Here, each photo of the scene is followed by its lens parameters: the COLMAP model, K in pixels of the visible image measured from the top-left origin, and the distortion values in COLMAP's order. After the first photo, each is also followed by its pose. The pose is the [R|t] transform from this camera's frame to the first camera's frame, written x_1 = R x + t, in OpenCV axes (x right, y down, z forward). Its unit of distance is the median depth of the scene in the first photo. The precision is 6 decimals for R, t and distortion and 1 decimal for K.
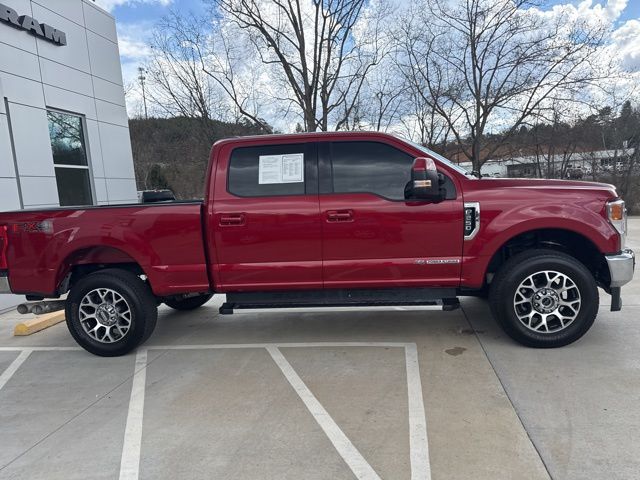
lens RADIAL K [[457.3, 0, 320.0], [0, 457.3, 240.0], [0, 0, 1]] dist [0.040210, -0.047300]
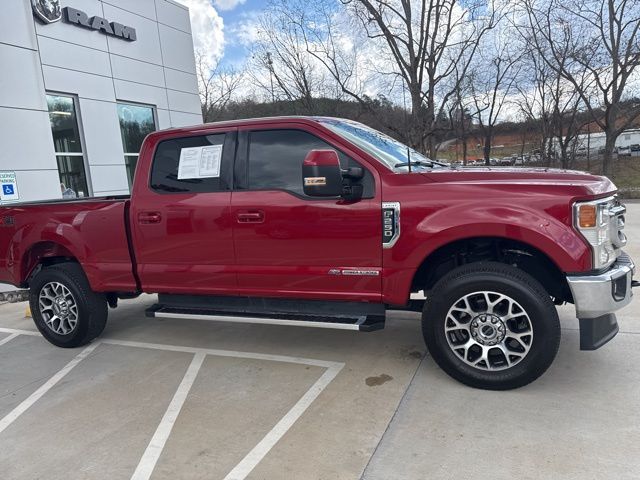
lens RADIAL K [[457.8, 0, 319.4], [0, 457.8, 232.2], [0, 0, 1]] dist [0.043340, -0.053698]
pose [[0.964700, 0.019493, -0.262628, 0.369635], [-0.010855, 0.999353, 0.034301, -0.048190], [0.263126, -0.030240, 0.964287, 0.163028]]
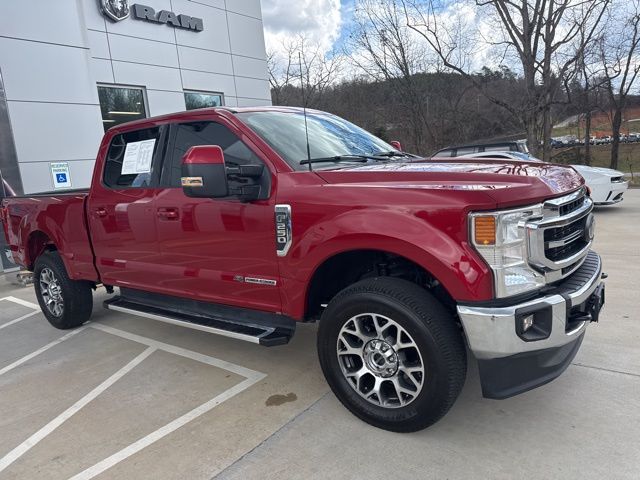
lens RADIAL K [[457.8, 0, 319.4], [0, 457.8, 232.2], [0, 0, 1]] dist [0.043340, -0.053698]
pose [[0.872651, 0.057177, -0.484986, 0.638714], [-0.020849, 0.996579, 0.079976, -0.085184], [0.487899, -0.059679, 0.870858, 0.354408]]
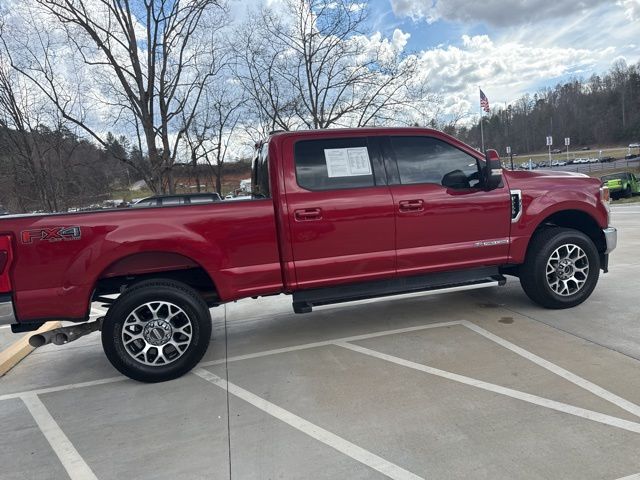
lens RADIAL K [[460.1, 0, 323.5], [0, 460.1, 239.4], [0, 0, 1]] dist [0.041479, -0.057087]
pose [[0.925138, -0.057389, 0.375267, -0.498817], [0.068945, 0.997468, -0.017428, 0.026662], [-0.373317, 0.041996, 0.926753, 0.084645]]
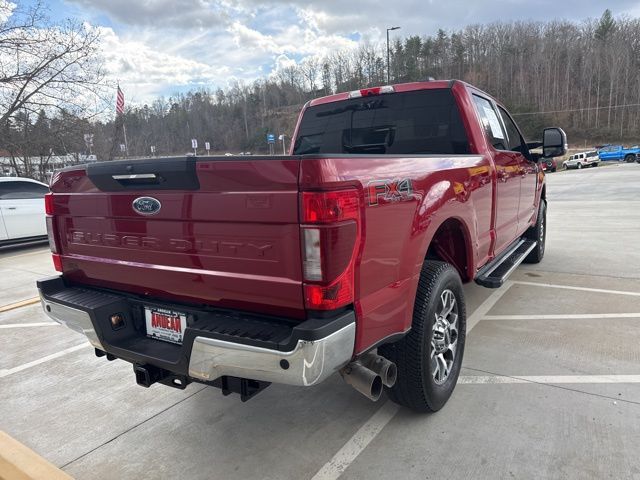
lens RADIAL K [[462.8, 0, 325.7], [0, 462.8, 233.6], [0, 0, 1]] dist [0.041303, -0.064668]
pose [[0.404051, -0.089166, 0.910380, -1.074489], [0.119642, 0.991840, 0.044044, -0.011633], [-0.906879, 0.091124, 0.411422, 0.888666]]
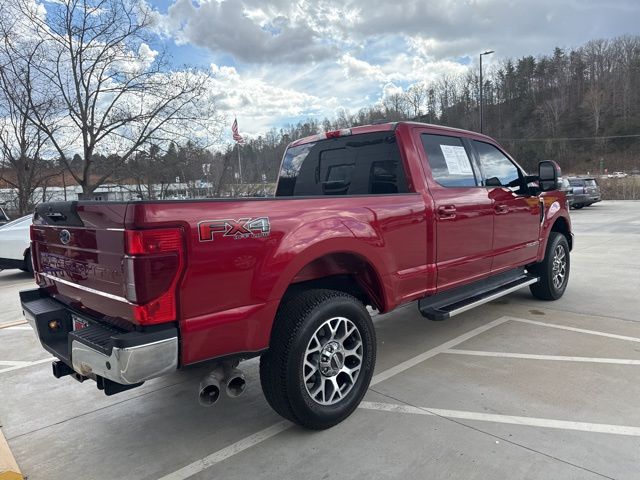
lens RADIAL K [[460.1, 0, 323.5], [0, 460.1, 239.4], [0, 0, 1]] dist [0.041479, -0.057087]
pose [[0.602433, -0.039534, 0.797190, -0.996561], [0.093668, 0.995373, -0.021422, 0.007441], [-0.792655, 0.087577, 0.603348, 0.611506]]
